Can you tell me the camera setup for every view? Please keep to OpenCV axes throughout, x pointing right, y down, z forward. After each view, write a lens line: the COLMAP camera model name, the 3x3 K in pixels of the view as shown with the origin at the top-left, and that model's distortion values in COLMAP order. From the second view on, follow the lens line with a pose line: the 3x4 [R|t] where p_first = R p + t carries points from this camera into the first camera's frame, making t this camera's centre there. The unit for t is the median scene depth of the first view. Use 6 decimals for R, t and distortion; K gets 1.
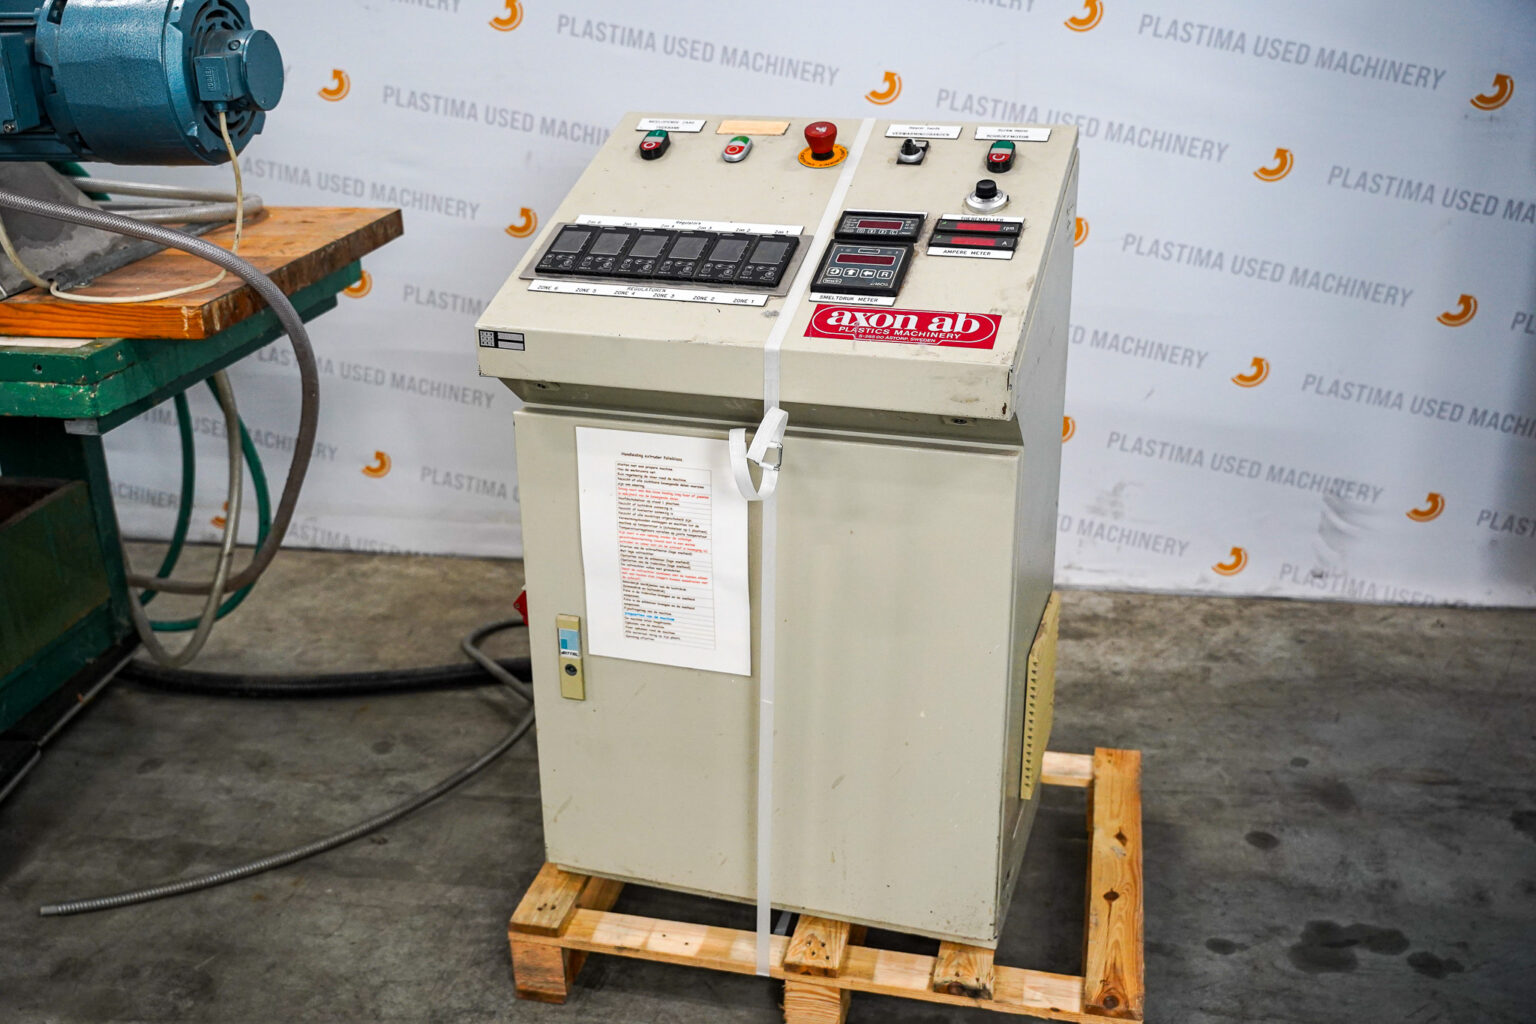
lens RADIAL K [[1564.9, 0, 765.2], [0, 1564.9, 513.9], [0, 0, 1]] dist [0.004293, 0.000000]
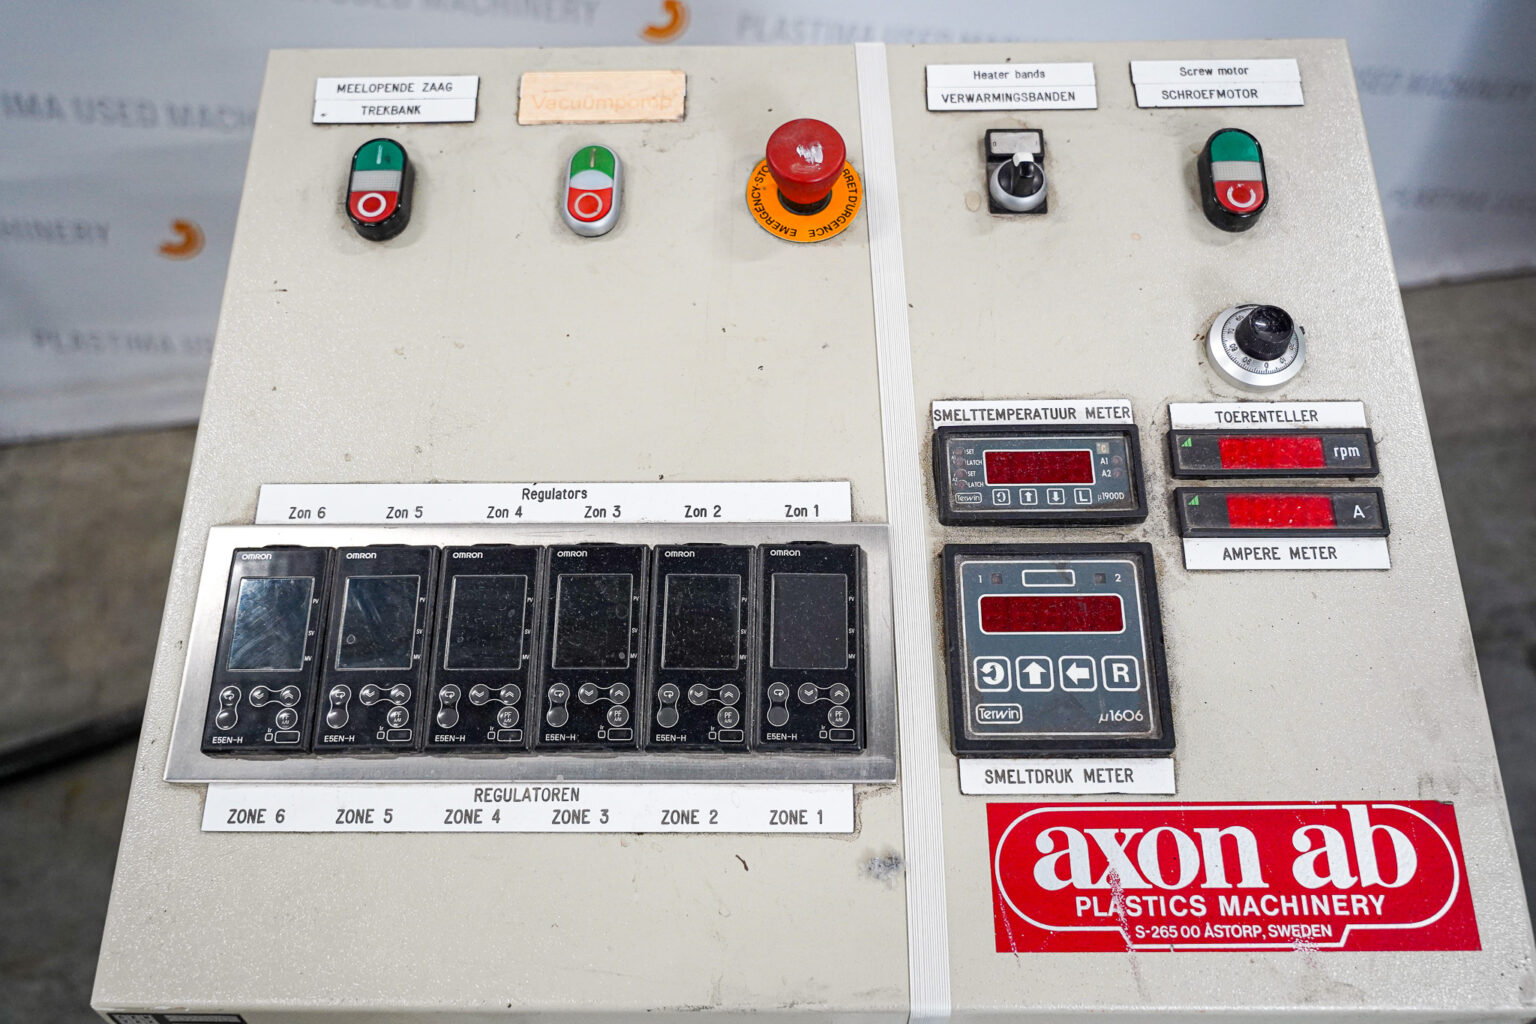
lens RADIAL K [[1277.7, 0, 777.6], [0, 1277.7, 509.0], [0, 0, 1]] dist [0.008624, 0.005219]
pose [[0.955350, -0.219531, 0.197768, -0.066004], [0.111936, 0.888328, 0.445358, -0.354152], [-0.273452, -0.403336, 0.873238, 0.761715]]
